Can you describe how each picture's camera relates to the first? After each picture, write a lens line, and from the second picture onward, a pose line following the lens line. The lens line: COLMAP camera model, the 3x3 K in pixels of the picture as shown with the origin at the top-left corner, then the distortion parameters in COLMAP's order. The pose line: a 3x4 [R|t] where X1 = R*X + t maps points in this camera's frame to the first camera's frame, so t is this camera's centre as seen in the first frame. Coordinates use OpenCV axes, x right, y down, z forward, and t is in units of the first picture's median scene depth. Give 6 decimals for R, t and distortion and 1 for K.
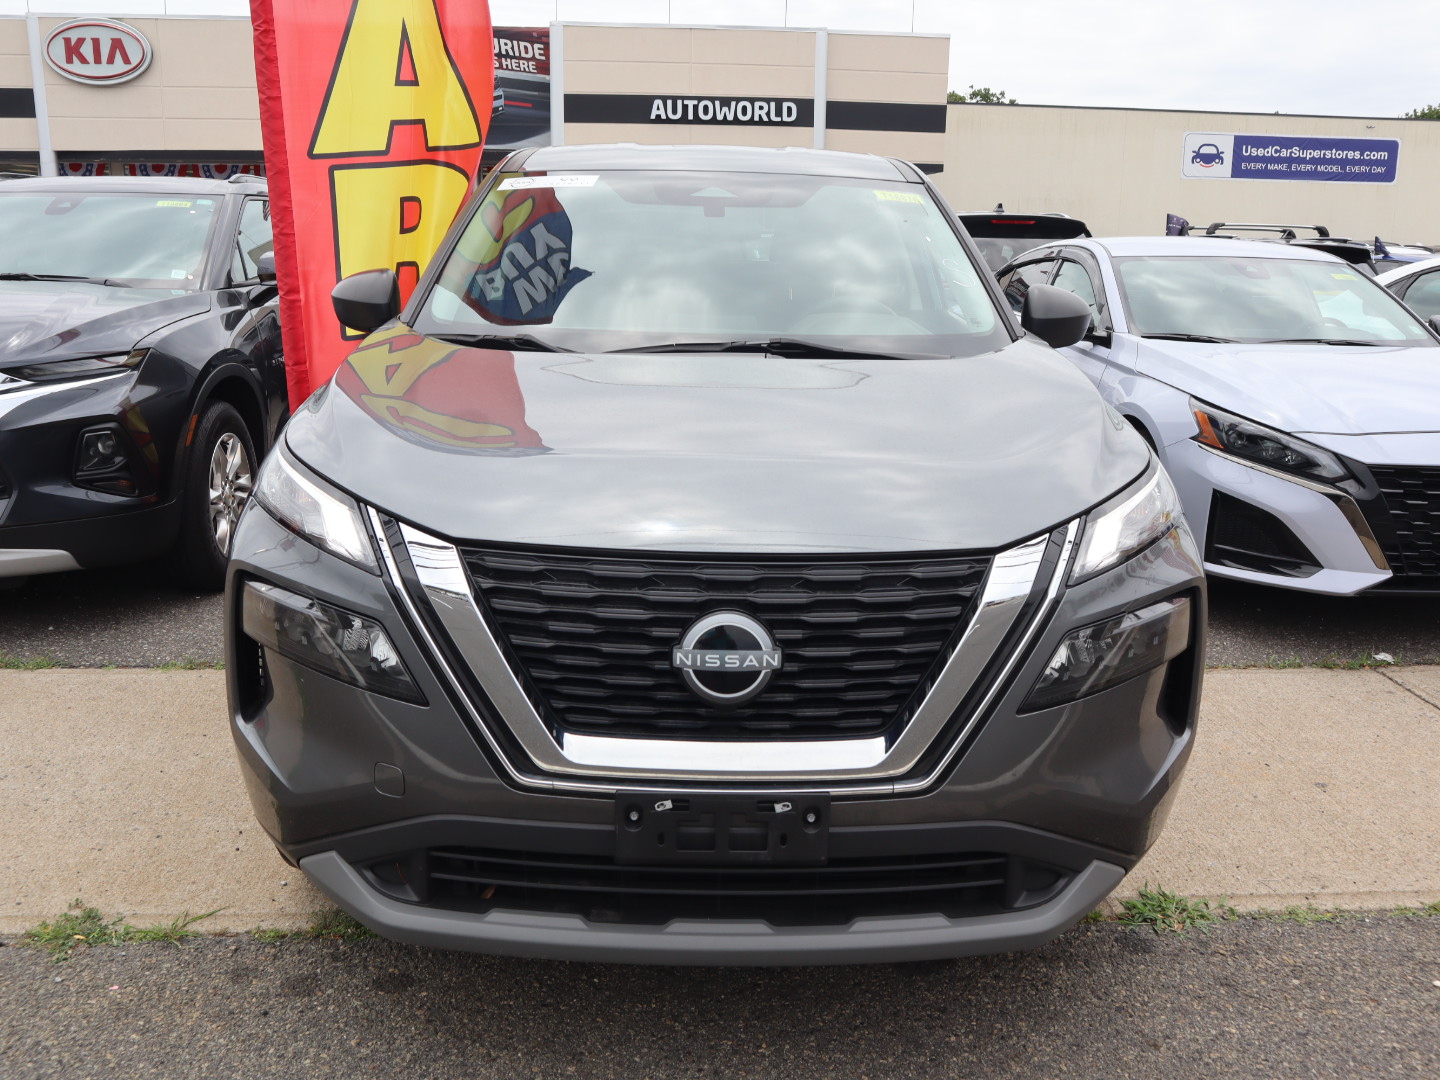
lens RADIAL K [[1319.9, 0, 715.1], [0, 1319.9, 552.8], [0, 0, 1]] dist [-0.053160, 0.000000]
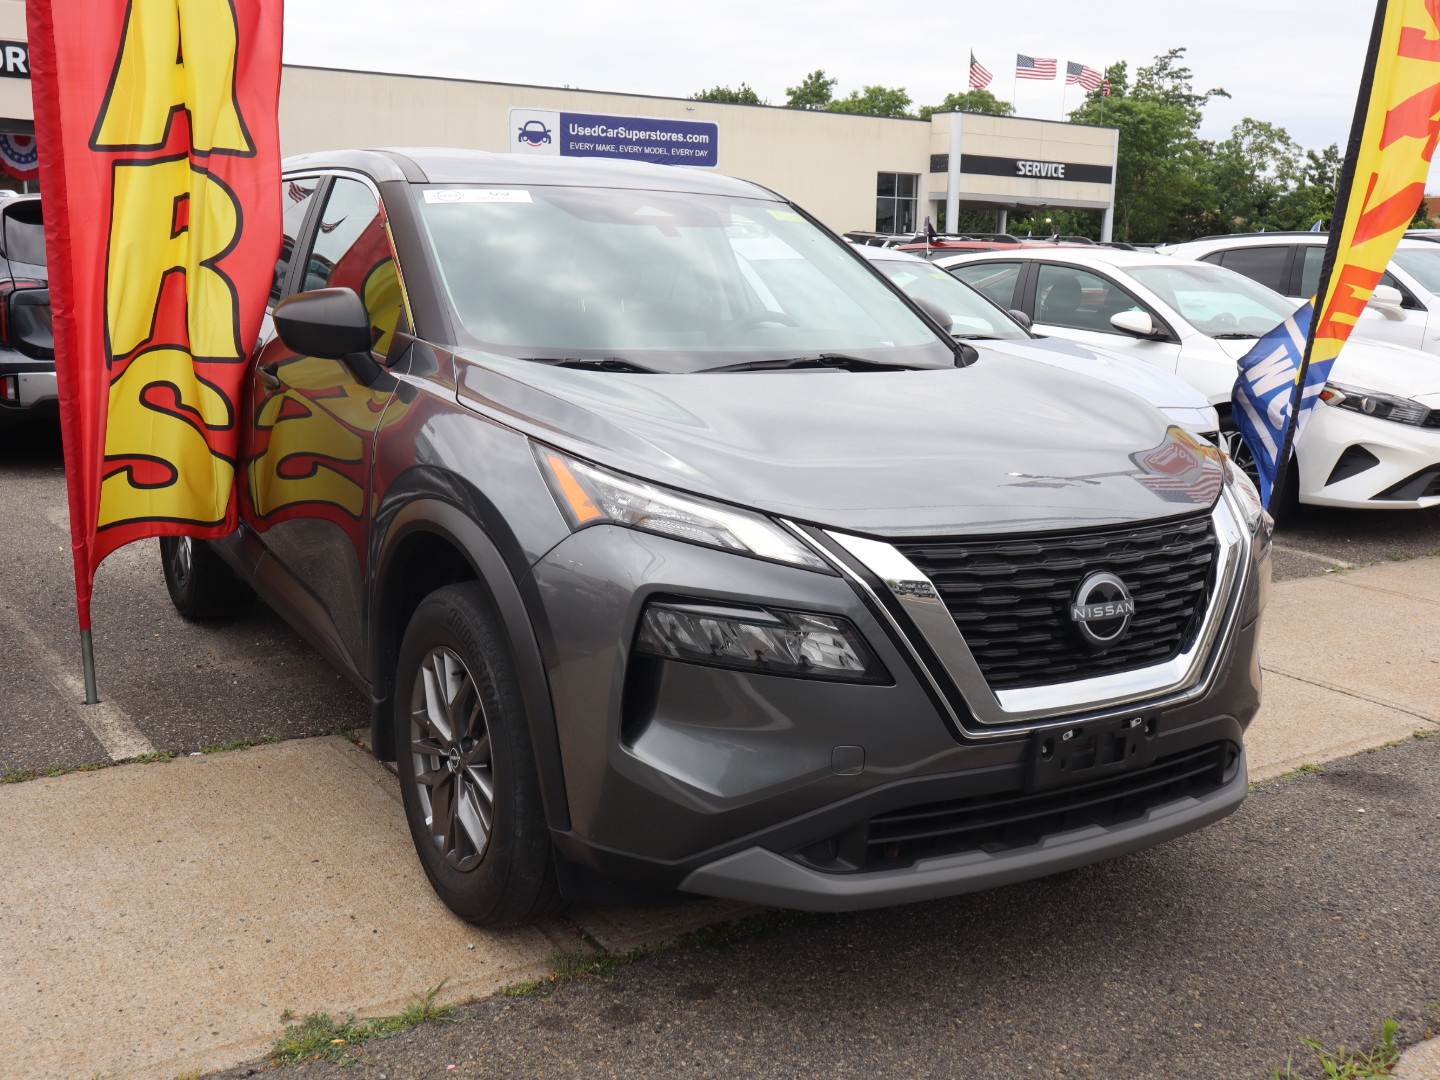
lens RADIAL K [[1598.2, 0, 722.6], [0, 1598.2, 532.9], [0, 0, 1]] dist [-0.034988, 0.000000]
pose [[0.849093, -0.086709, 0.521079, -0.943024], [0.105670, 0.994379, -0.006719, -0.018341], [-0.517567, 0.060767, 0.853482, -0.103851]]
